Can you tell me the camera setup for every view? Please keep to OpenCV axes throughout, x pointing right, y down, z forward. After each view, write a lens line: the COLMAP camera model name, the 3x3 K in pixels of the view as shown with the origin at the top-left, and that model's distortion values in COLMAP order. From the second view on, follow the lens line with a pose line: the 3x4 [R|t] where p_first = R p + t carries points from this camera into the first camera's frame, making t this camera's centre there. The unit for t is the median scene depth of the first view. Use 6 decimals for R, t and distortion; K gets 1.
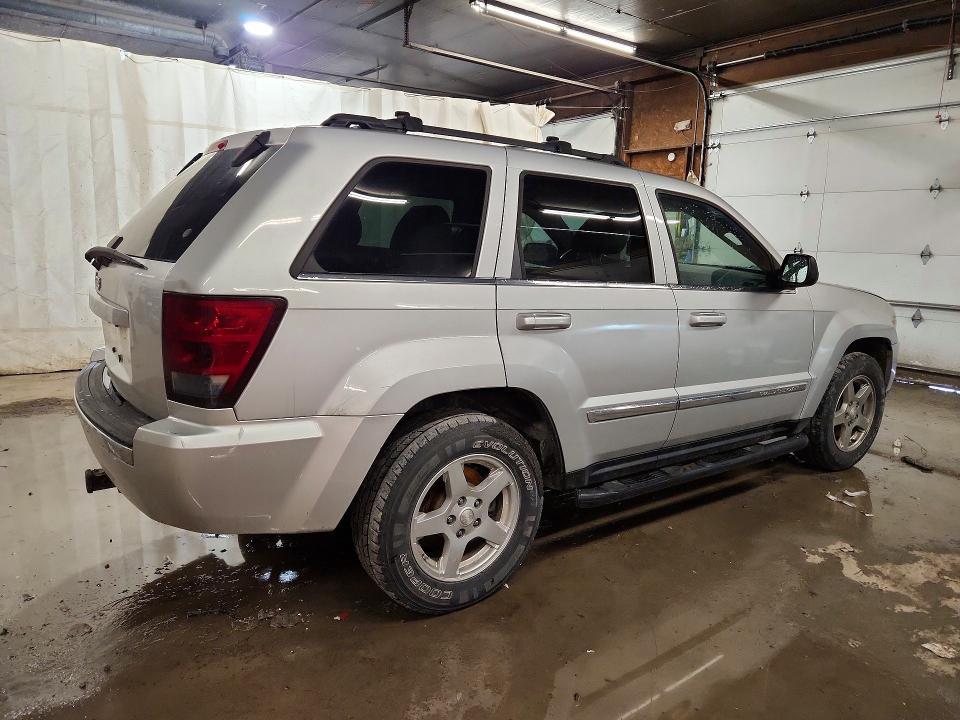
lens RADIAL K [[651.8, 0, 479.4], [0, 651.8, 354.8], [0, 0, 1]] dist [0.093054, -0.076396]
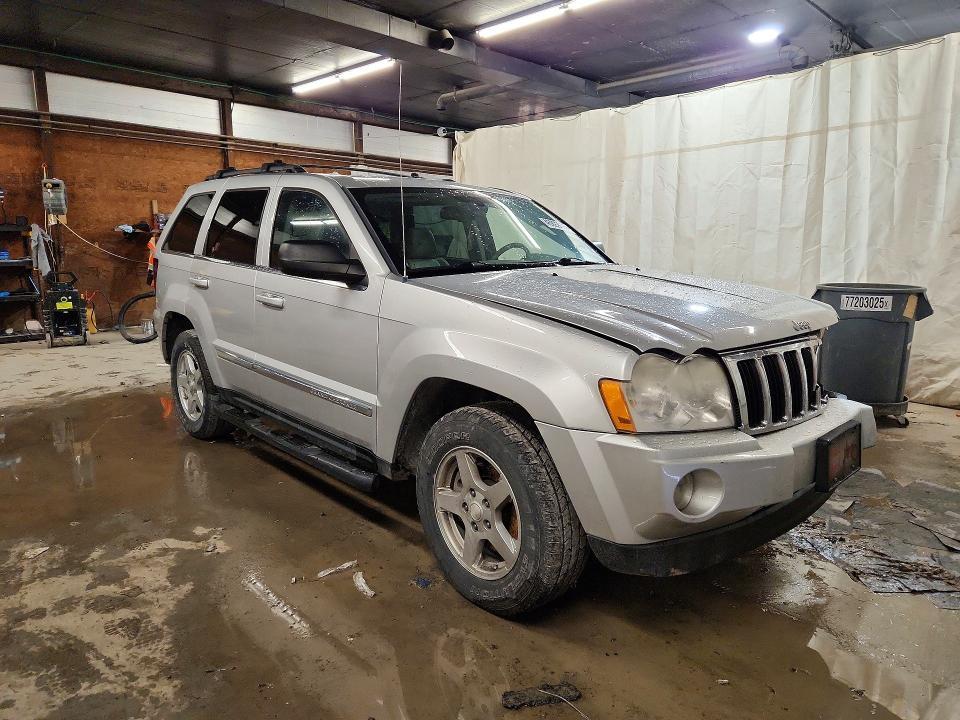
lens RADIAL K [[651.8, 0, 479.4], [0, 651.8, 354.8], [0, 0, 1]] dist [0.093054, -0.076396]
pose [[0.116366, 0.138027, -0.983569, 1.481608], [-0.179819, 0.976859, 0.115811, -0.153238], [0.976793, 0.163387, 0.138493, 1.196215]]
